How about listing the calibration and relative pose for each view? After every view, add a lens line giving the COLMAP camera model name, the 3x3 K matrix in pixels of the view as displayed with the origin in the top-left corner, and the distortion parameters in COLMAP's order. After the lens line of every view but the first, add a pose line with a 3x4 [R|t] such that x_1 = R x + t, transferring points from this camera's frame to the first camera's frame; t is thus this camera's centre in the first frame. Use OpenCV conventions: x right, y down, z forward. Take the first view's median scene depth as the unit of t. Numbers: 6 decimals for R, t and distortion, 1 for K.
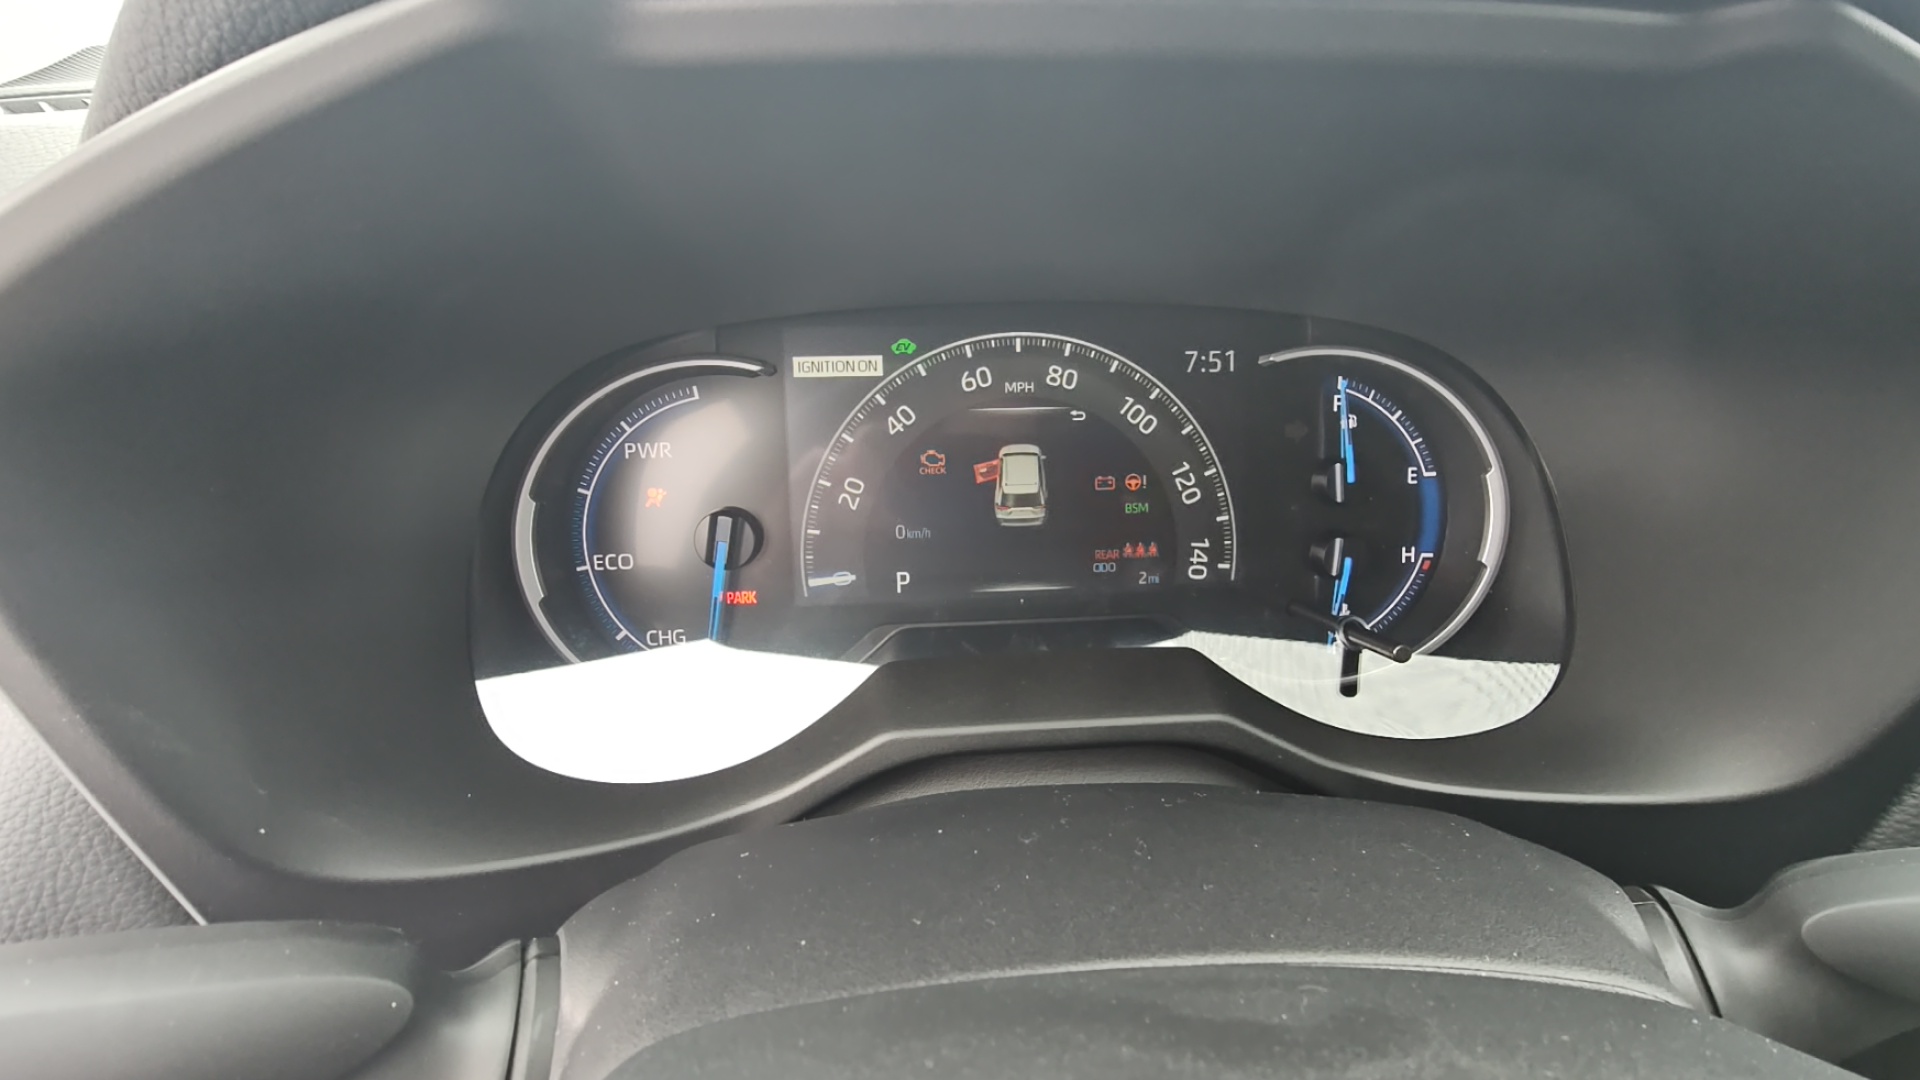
lens RADIAL K [[855.2, 0, 978.1], [0, 855.2, 544.8], [0, 0, 1]] dist [0.001259, -0.000572]
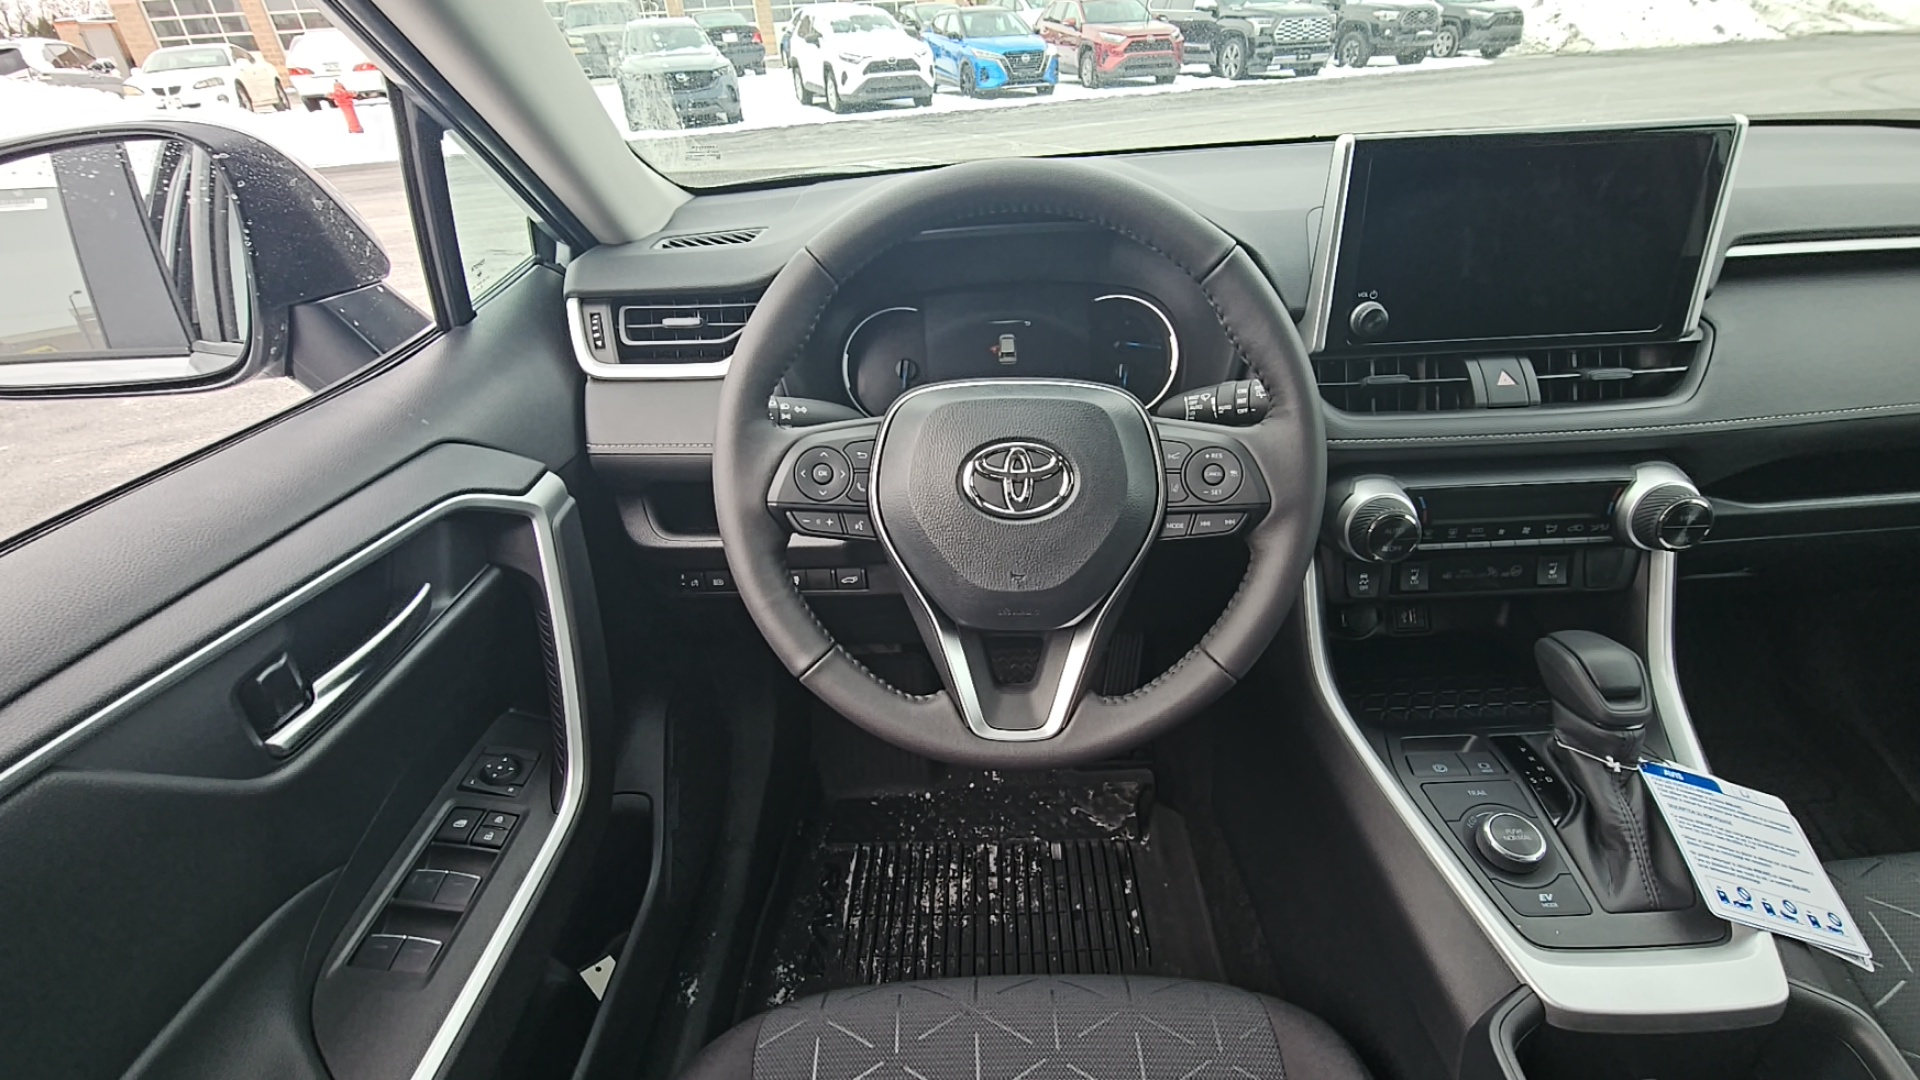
lens RADIAL K [[855.2, 0, 978.1], [0, 855.2, 544.8], [0, 0, 1]] dist [0.001259, -0.000572]
pose [[0.995269, -0.013901, -0.096163, 0.229632], [0.014380, 0.999887, 0.004289, 0.598527], [0.096092, -0.005651, 0.995356, -1.928958]]
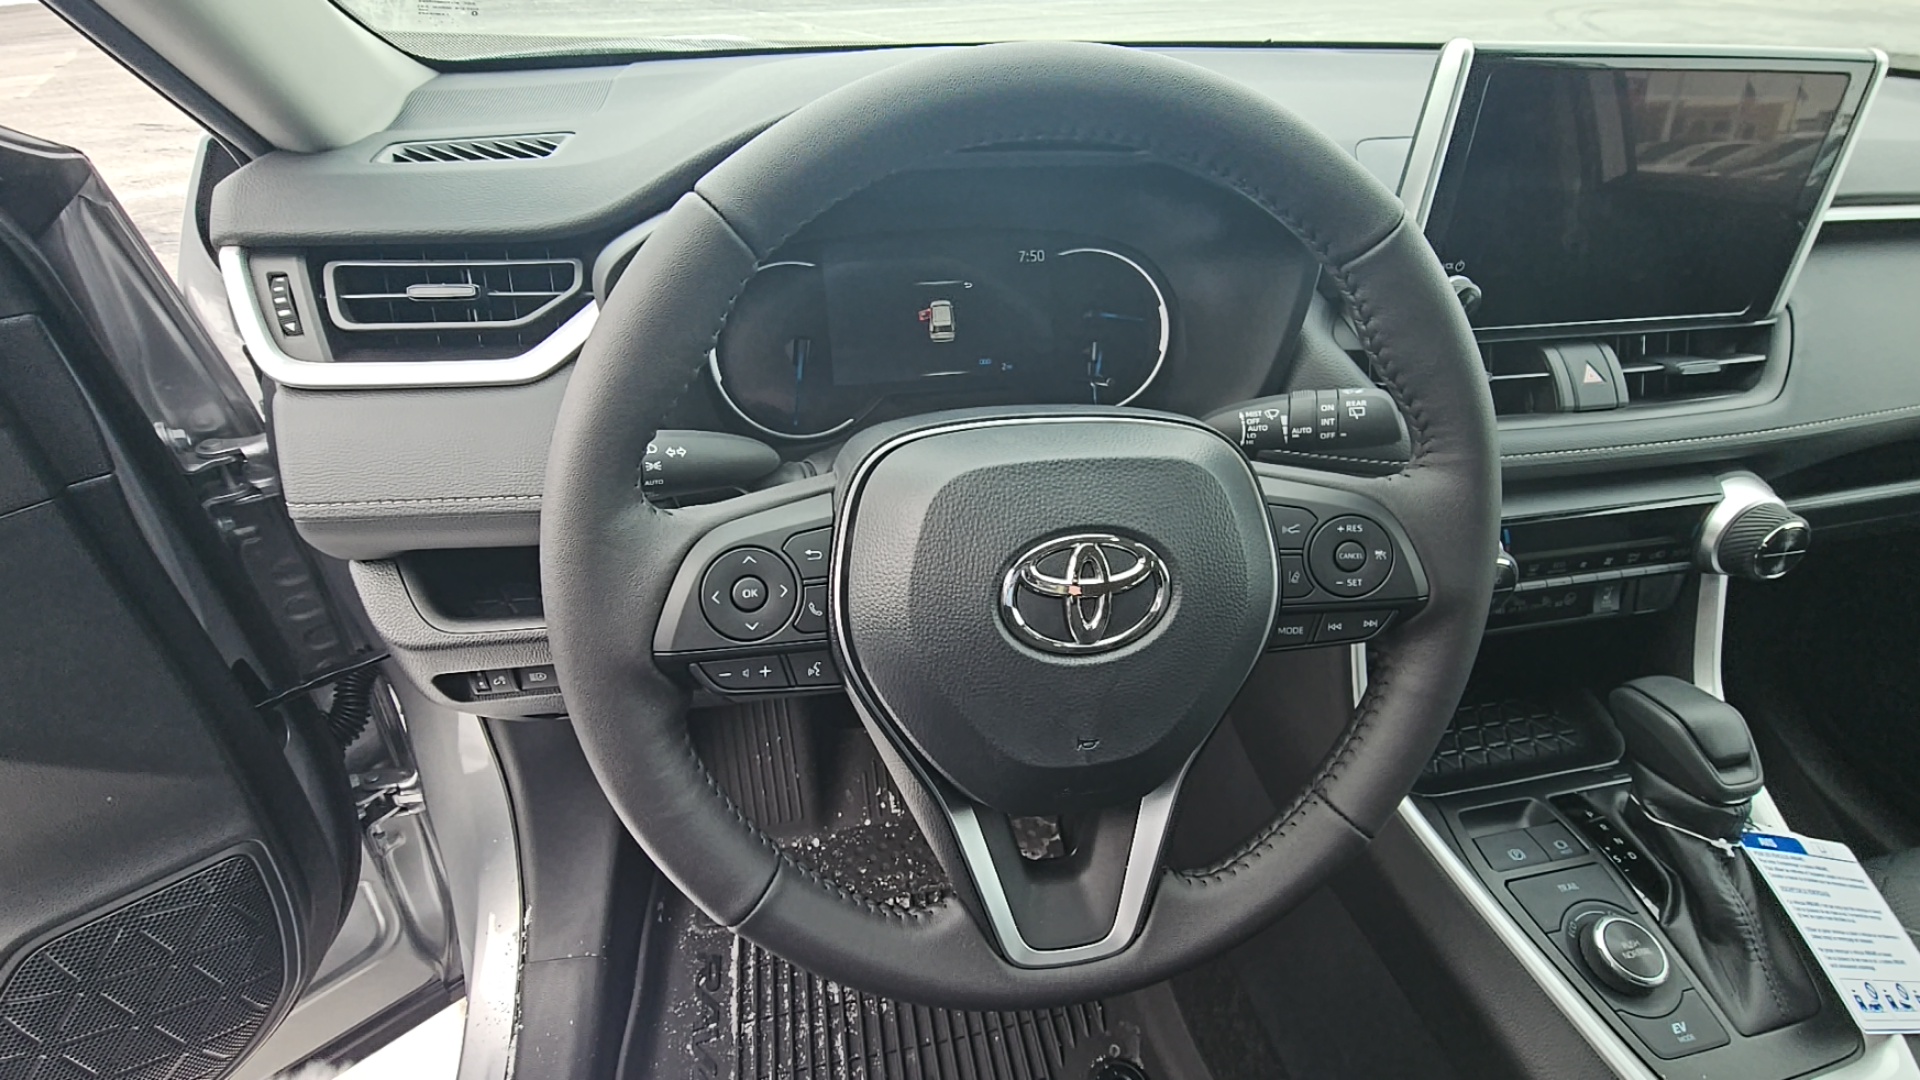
lens RADIAL K [[855.2, 0, 978.1], [0, 855.2, 544.8], [0, 0, 1]] dist [0.001259, -0.000572]
pose [[0.990819, -0.064017, 0.119081, -0.151049], [0.051140, 0.992811, 0.108216, 0.259199], [-0.125152, -0.101133, 0.986970, -1.142938]]
